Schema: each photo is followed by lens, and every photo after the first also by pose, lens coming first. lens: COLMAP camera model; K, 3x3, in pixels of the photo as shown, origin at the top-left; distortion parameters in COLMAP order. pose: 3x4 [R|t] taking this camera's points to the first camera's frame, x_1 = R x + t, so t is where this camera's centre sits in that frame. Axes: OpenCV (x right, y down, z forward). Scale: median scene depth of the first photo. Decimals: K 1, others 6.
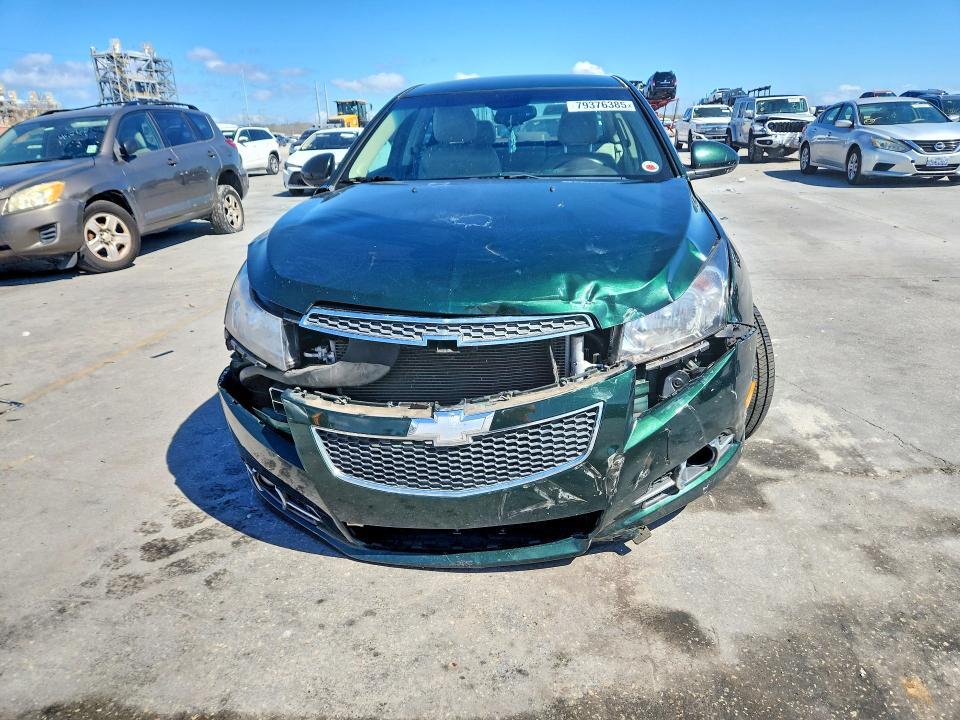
lens RADIAL K [[737.9, 0, 481.9], [0, 737.9, 356.2], [0, 0, 1]] dist [0.006636, -0.011407]
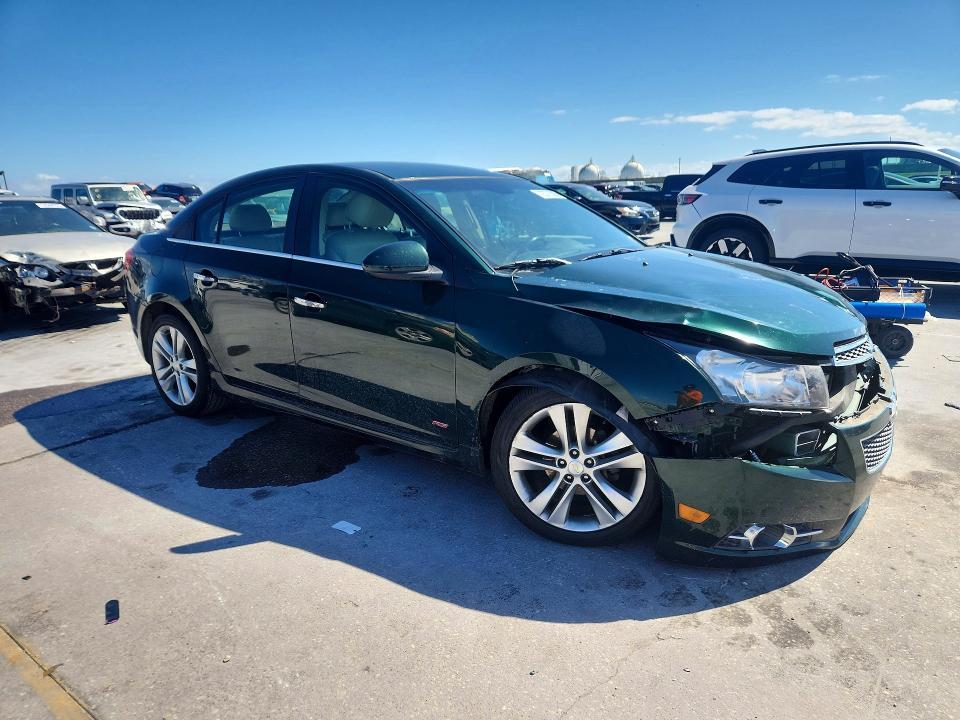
lens RADIAL K [[737.9, 0, 483.2], [0, 737.9, 361.2], [0, 0, 1]] dist [0.006636, -0.011407]
pose [[0.431498, -0.176540, 0.884671, -1.486032], [0.270504, 0.960859, 0.059806, -0.262193], [-0.860603, 0.213501, 0.462364, 0.881189]]
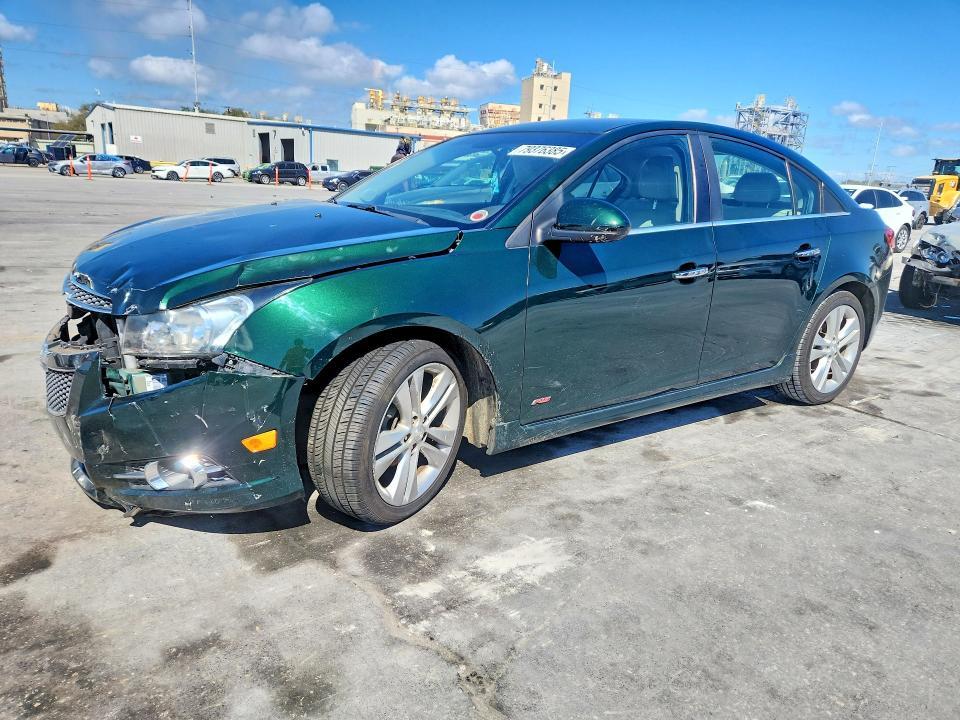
lens RADIAL K [[737.9, 0, 478.7], [0, 737.9, 360.5], [0, 0, 1]] dist [0.006636, -0.011407]
pose [[0.604191, 0.248696, -0.757036, 1.294832], [-0.294992, 0.952357, 0.077428, -0.214866], [0.740225, 0.176538, 0.648769, 0.607604]]
